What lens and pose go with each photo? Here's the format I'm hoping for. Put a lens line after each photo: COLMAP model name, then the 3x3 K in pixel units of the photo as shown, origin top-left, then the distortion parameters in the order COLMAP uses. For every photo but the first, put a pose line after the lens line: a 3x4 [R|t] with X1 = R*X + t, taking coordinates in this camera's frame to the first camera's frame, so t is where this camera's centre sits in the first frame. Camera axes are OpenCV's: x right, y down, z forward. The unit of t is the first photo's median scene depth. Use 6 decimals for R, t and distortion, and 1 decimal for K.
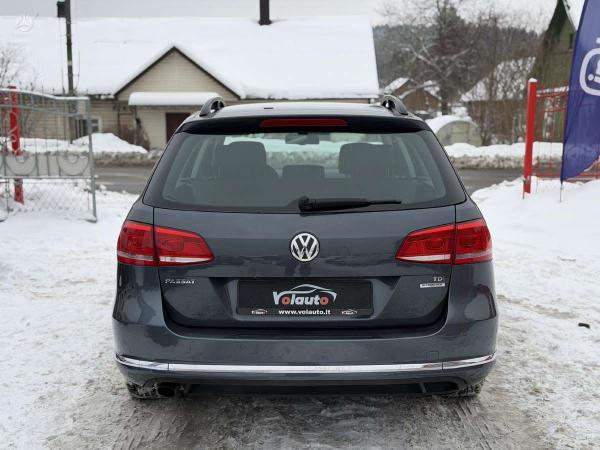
lens RADIAL K [[846.6, 0, 292.2], [0, 846.6, 226.2], [0, 0, 1]] dist [0.143840, -0.148053]
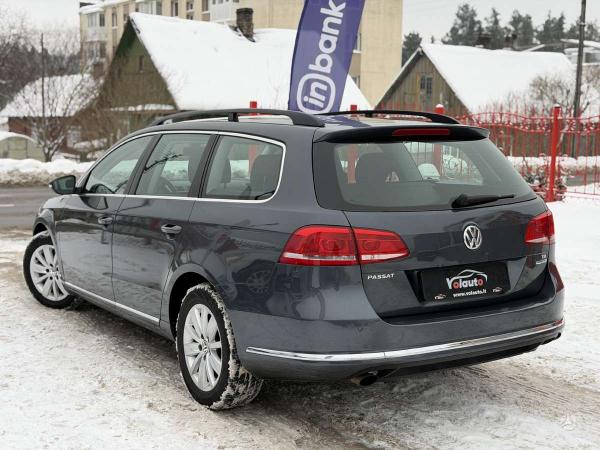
lens RADIAL K [[843.2, 0, 300.0], [0, 843.2, 225.0], [0, 0, 1]] dist [0.224233, -0.569204]
pose [[0.837785, -0.058456, 0.542863, -0.706322], [0.069844, 0.997558, -0.000371, -0.007189], [-0.541515, 0.038227, 0.839821, 0.121270]]
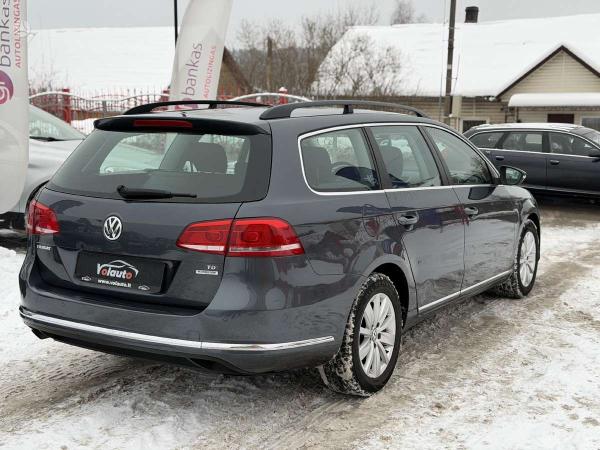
lens RADIAL K [[843.2, 0, 300.0], [0, 843.2, 225.0], [0, 0, 1]] dist [0.224233, -0.569204]
pose [[0.853908, 0.081705, -0.513970, 0.729677], [-0.082905, 0.996344, 0.020649, -0.022071], [0.513778, 0.024979, 0.857560, 0.098543]]
